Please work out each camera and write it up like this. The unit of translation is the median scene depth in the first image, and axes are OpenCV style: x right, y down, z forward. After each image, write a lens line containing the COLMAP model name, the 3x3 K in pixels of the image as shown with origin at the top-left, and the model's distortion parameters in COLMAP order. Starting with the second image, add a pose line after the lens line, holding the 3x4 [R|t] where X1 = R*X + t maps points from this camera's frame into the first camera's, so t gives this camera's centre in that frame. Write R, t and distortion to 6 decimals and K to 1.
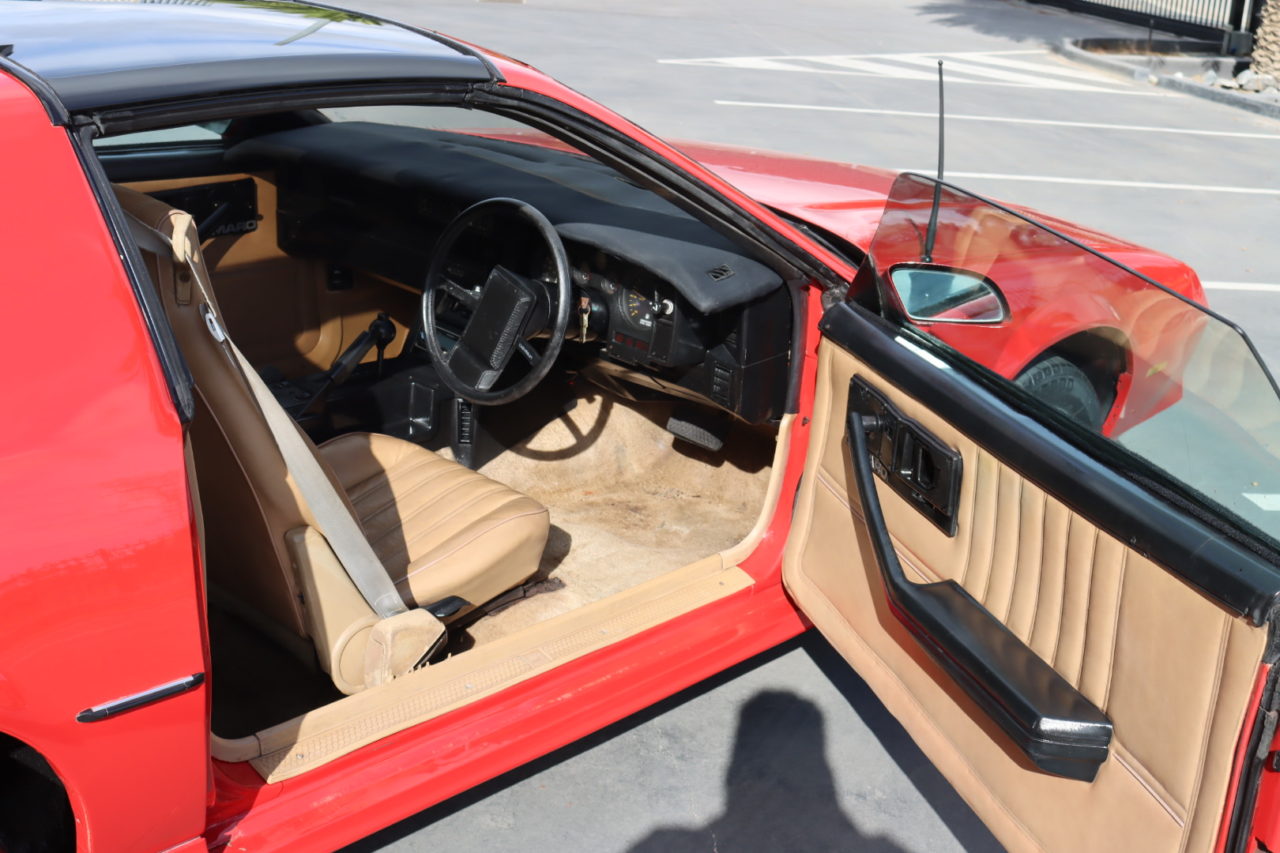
lens RADIAL K [[1566.6, 0, 640.0], [0, 1566.6, 426.5], [0, 0, 1]] dist [-0.100550, 0.167485]
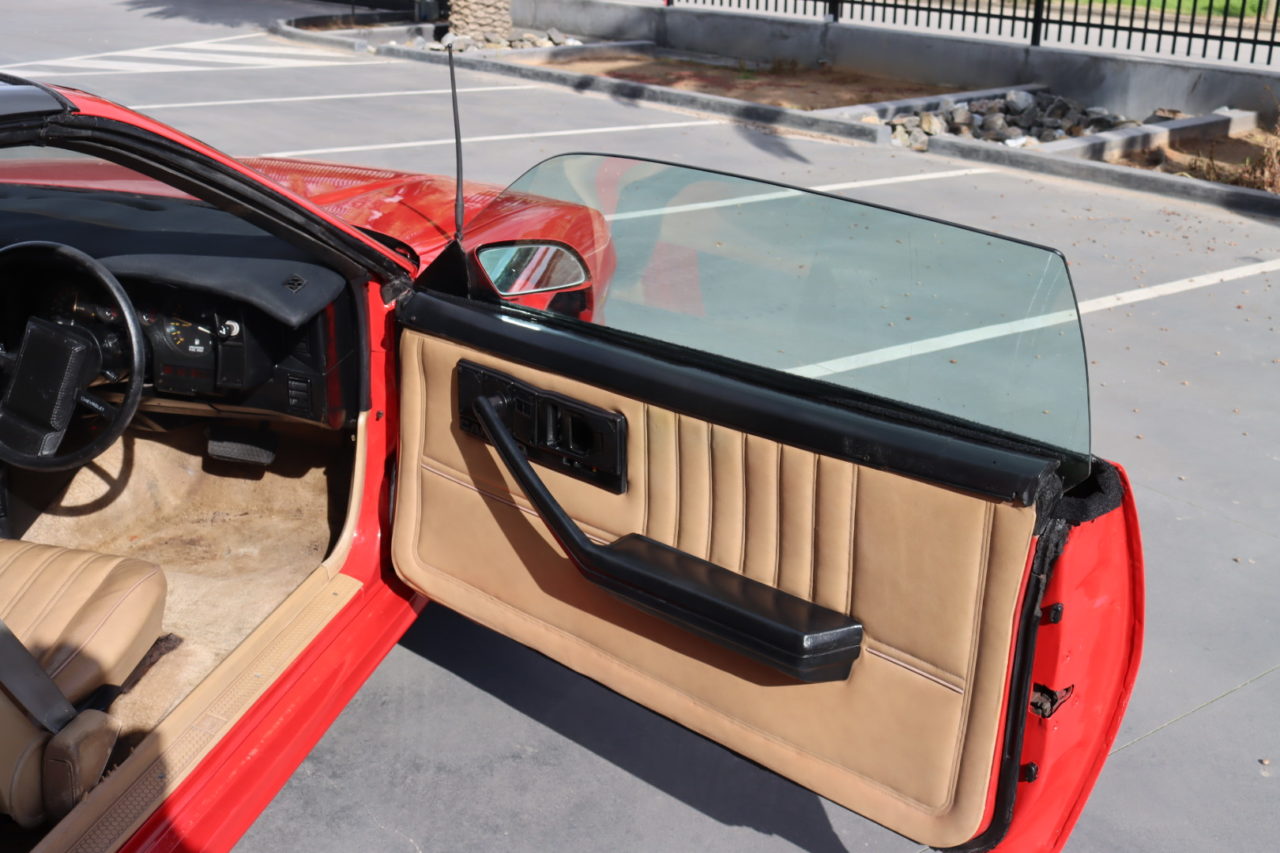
lens RADIAL K [[1429.6, 0, 640.0], [0, 1429.6, 426.5], [0, 0, 1]] dist [-0.083058, 0.041278]
pose [[0.854968, -0.210678, 0.473967, -0.190421], [0.194152, 0.977350, 0.084210, -0.041848], [-0.480973, 0.020025, 0.876507, 0.121297]]
